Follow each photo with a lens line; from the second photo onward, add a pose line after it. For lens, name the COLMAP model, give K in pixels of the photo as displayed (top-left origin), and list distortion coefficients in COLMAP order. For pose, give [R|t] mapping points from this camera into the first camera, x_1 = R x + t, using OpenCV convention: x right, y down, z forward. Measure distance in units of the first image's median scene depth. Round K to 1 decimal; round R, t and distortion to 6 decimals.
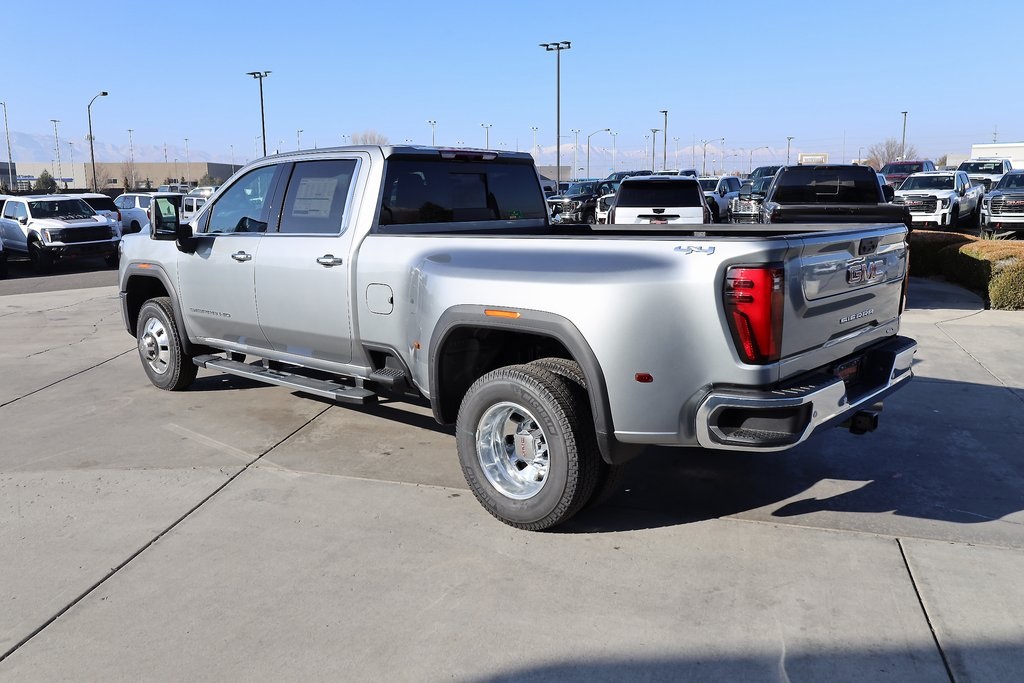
lens RADIAL K [[818.4, 0, 512.0], [0, 818.4, 349.2], [0, 0, 1]] dist [-0.006608, -0.005735]
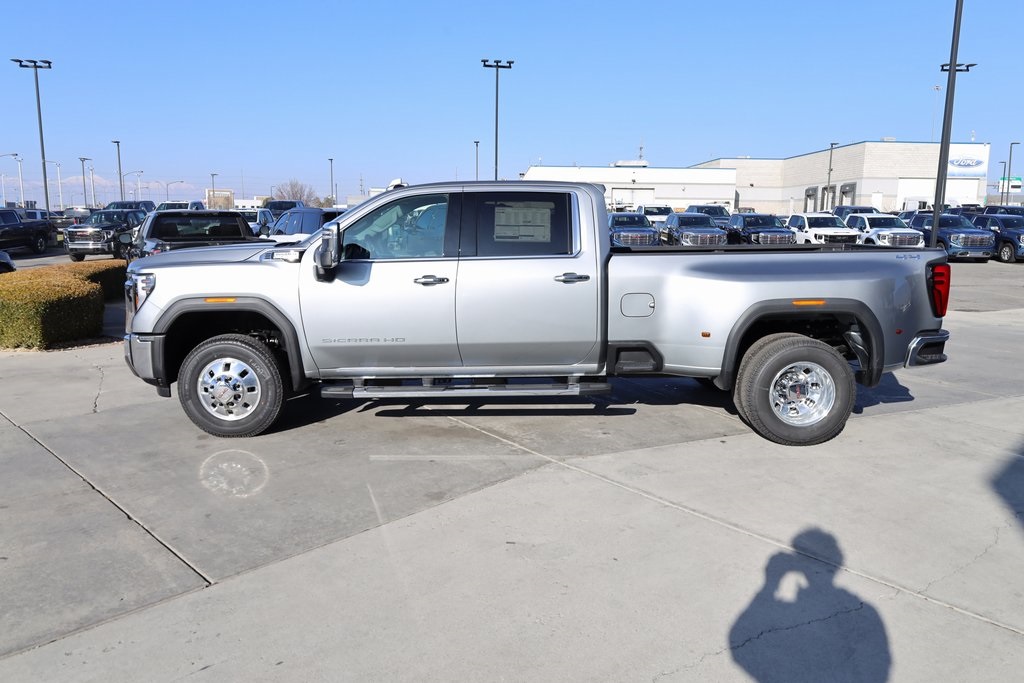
lens RADIAL K [[742.6, 0, 514.5], [0, 742.6, 332.3], [0, 0, 1]] dist [0.001838, 0.000831]
pose [[0.728600, -0.086964, 0.679397, -0.945700], [0.117544, 0.993067, 0.001057, -0.037398], [-0.674778, 0.079089, 0.733770, 0.252077]]
